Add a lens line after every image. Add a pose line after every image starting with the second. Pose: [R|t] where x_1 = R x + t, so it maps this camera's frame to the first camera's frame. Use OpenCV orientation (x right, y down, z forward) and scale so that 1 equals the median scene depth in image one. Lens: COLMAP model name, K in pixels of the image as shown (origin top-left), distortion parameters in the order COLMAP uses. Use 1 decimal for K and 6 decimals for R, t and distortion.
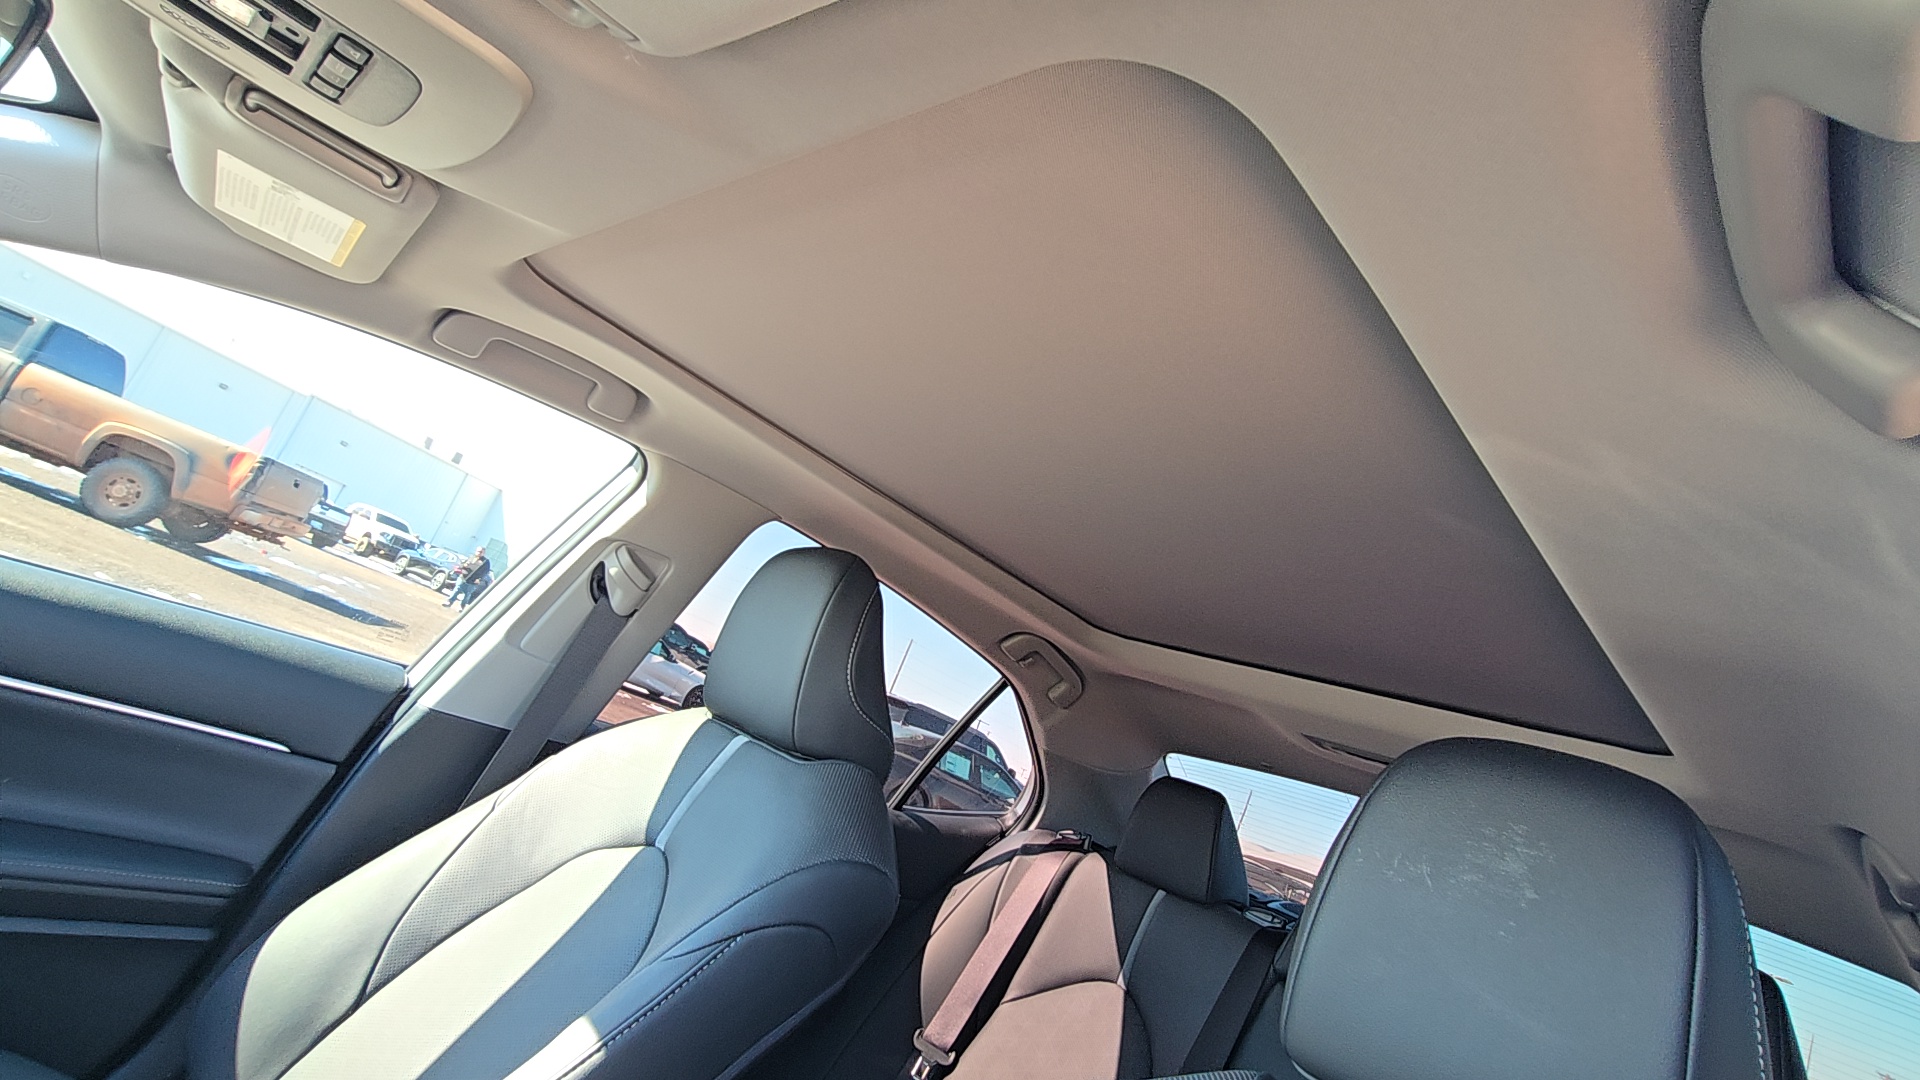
lens RADIAL K [[960.7, 0, 967.0], [0, 960.7, 545.3], [0, 0, 1]] dist [0.001008, 0.000554]
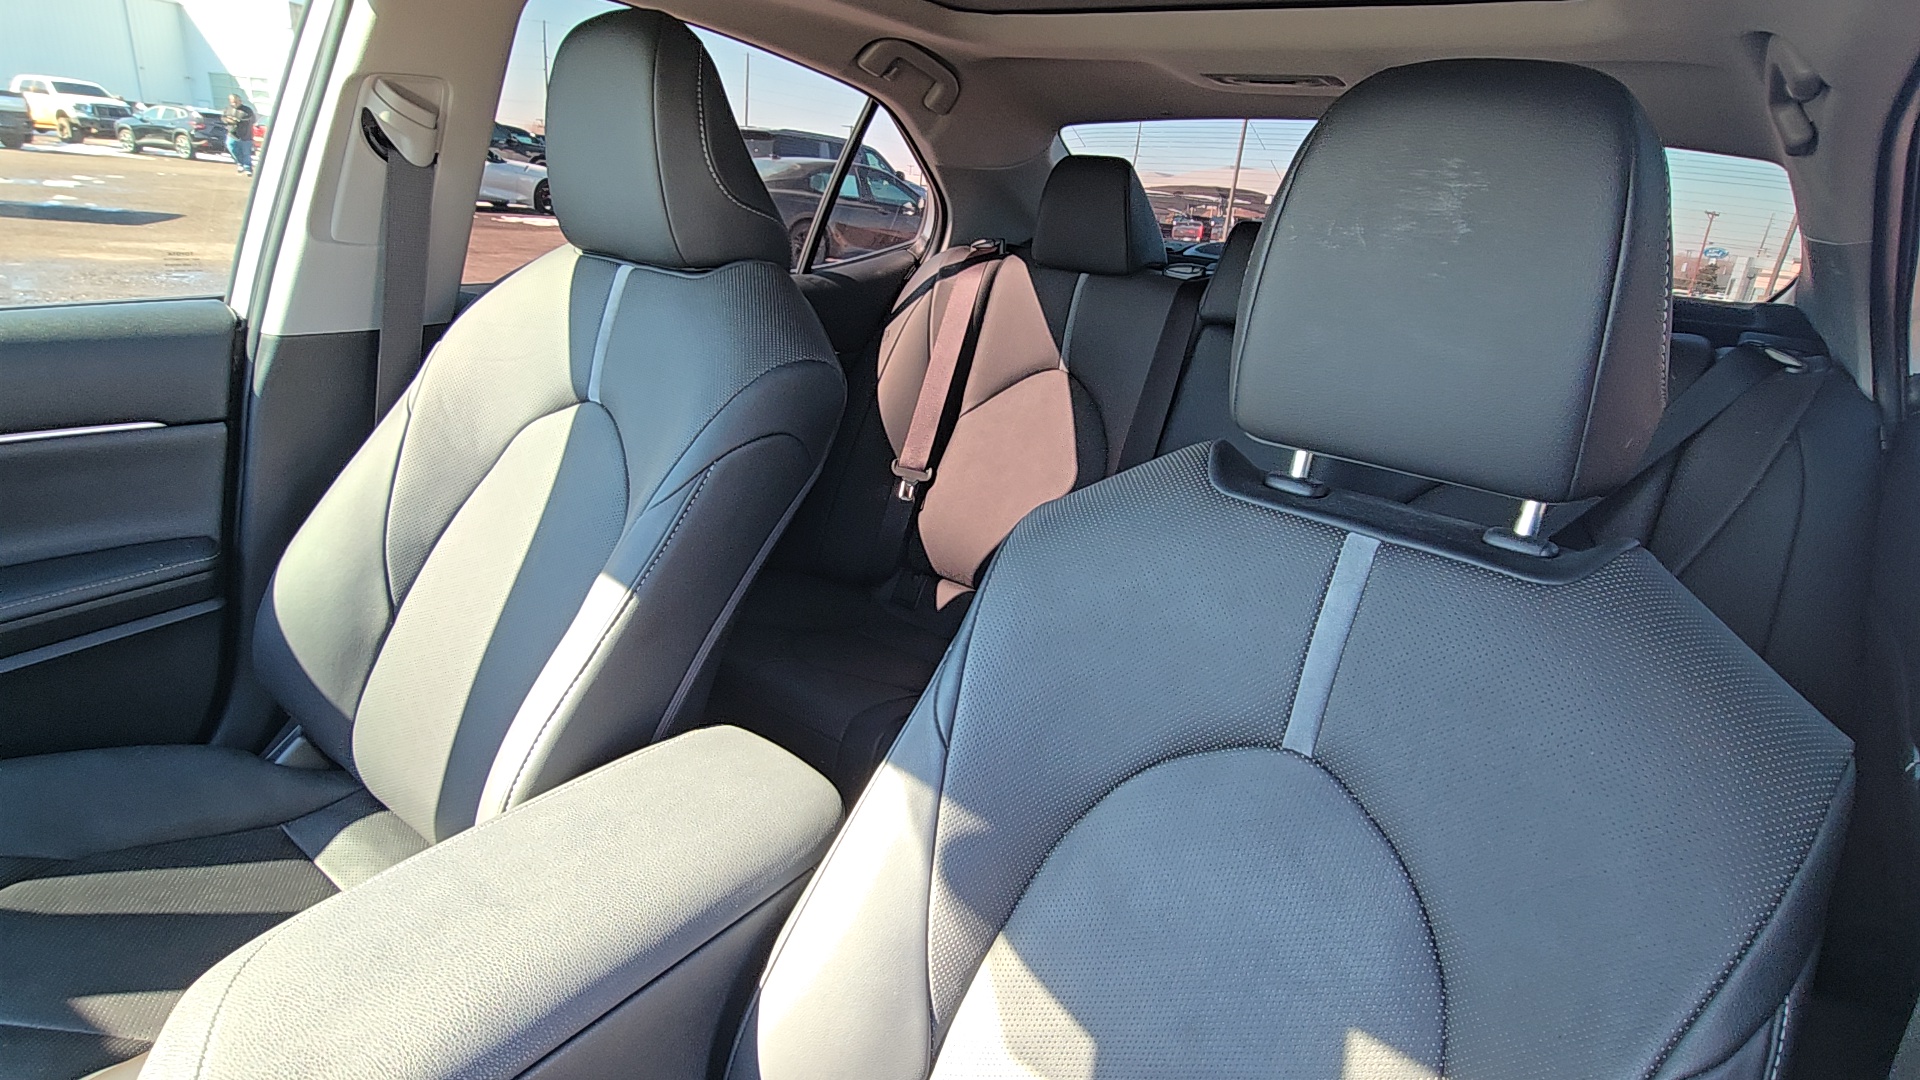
lens RADIAL K [[967.6, 0, 964.7], [0, 967.6, 537.7], [0, 0, 1]] dist [0.000769, 0.000438]
pose [[0.955209, -0.295927, 0.001546, -0.001197], [0.244105, 0.790866, 0.561198, -0.025232], [-0.167297, -0.535684, 0.827680, 0.028975]]
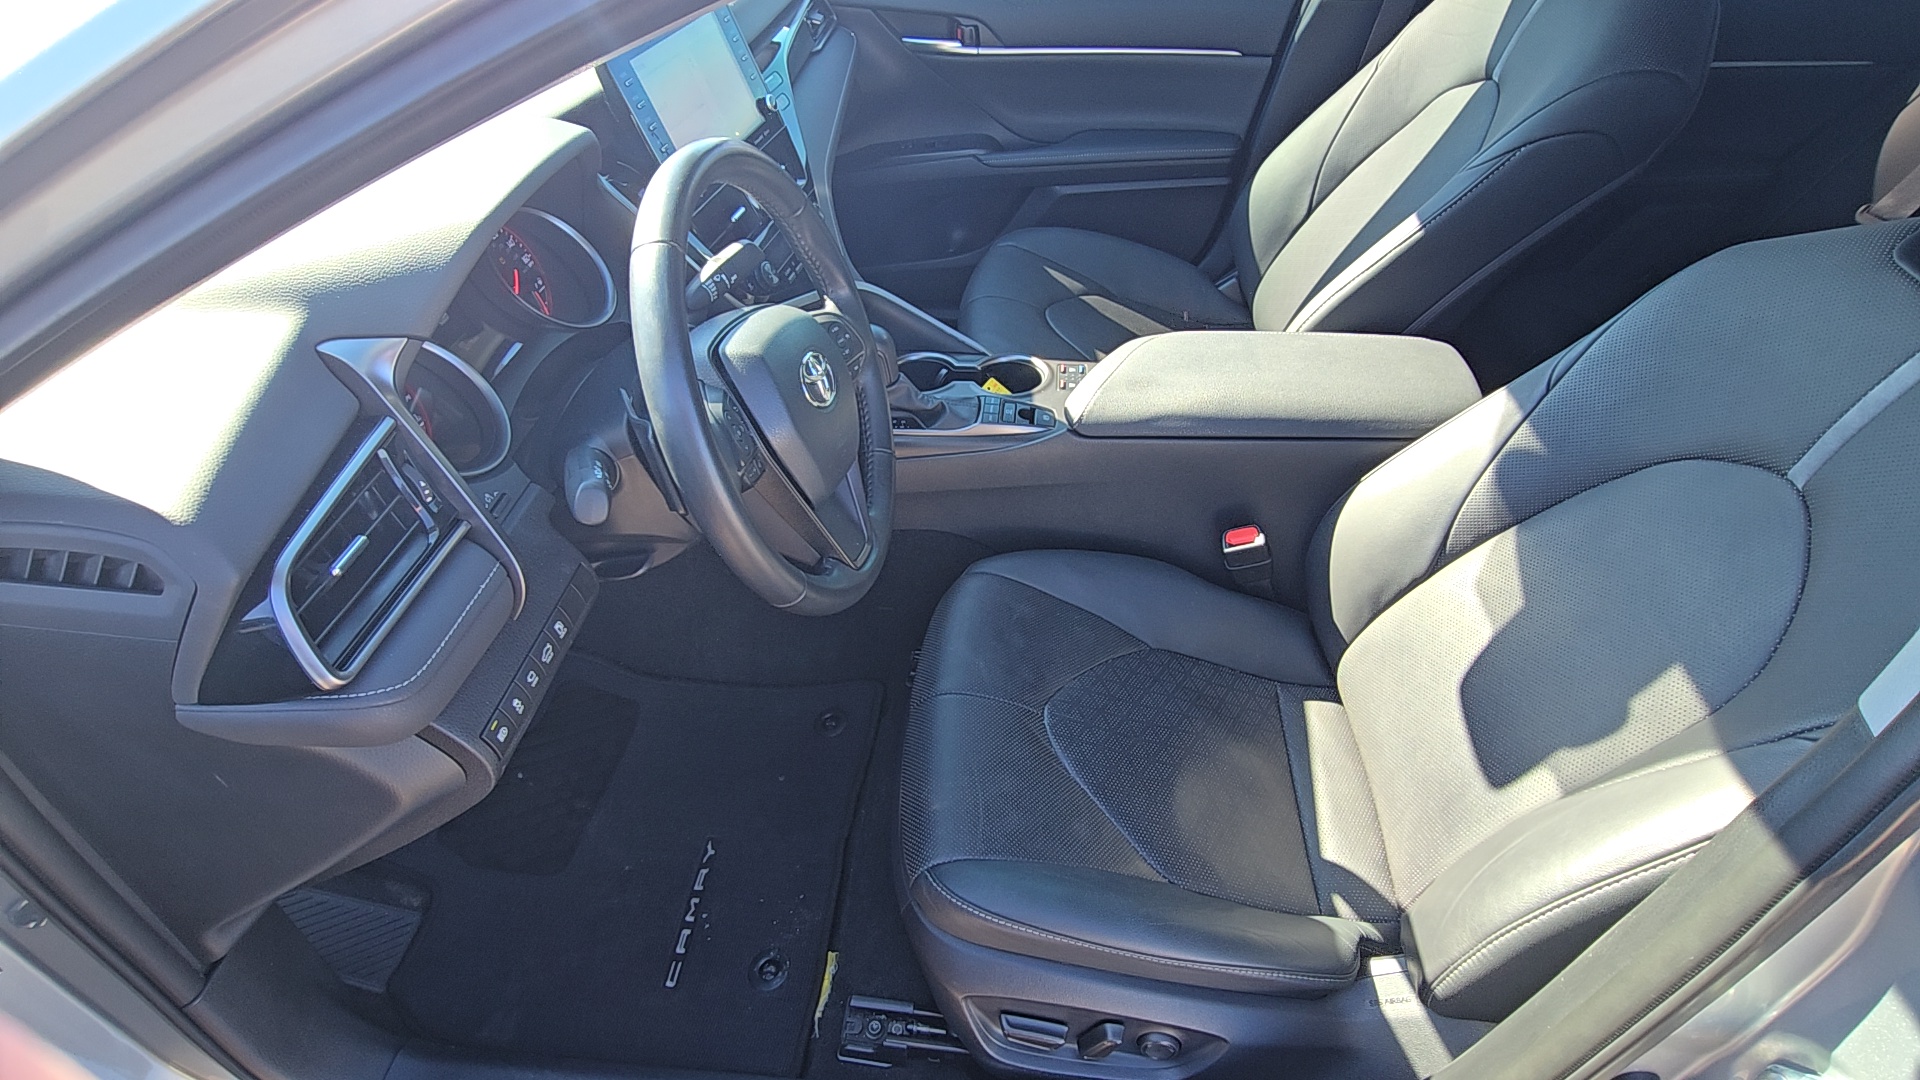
lens RADIAL K [[968.5, 0, 982.2], [0, 968.5, 546.8], [0, 0, 1]] dist [0.000983, -0.000725]
pose [[0.595530, 0.202504, -0.777390, 0.250296], [0.397553, 0.766608, 0.504246, -0.077277], [0.698066, -0.609348, 0.376032, -0.196587]]
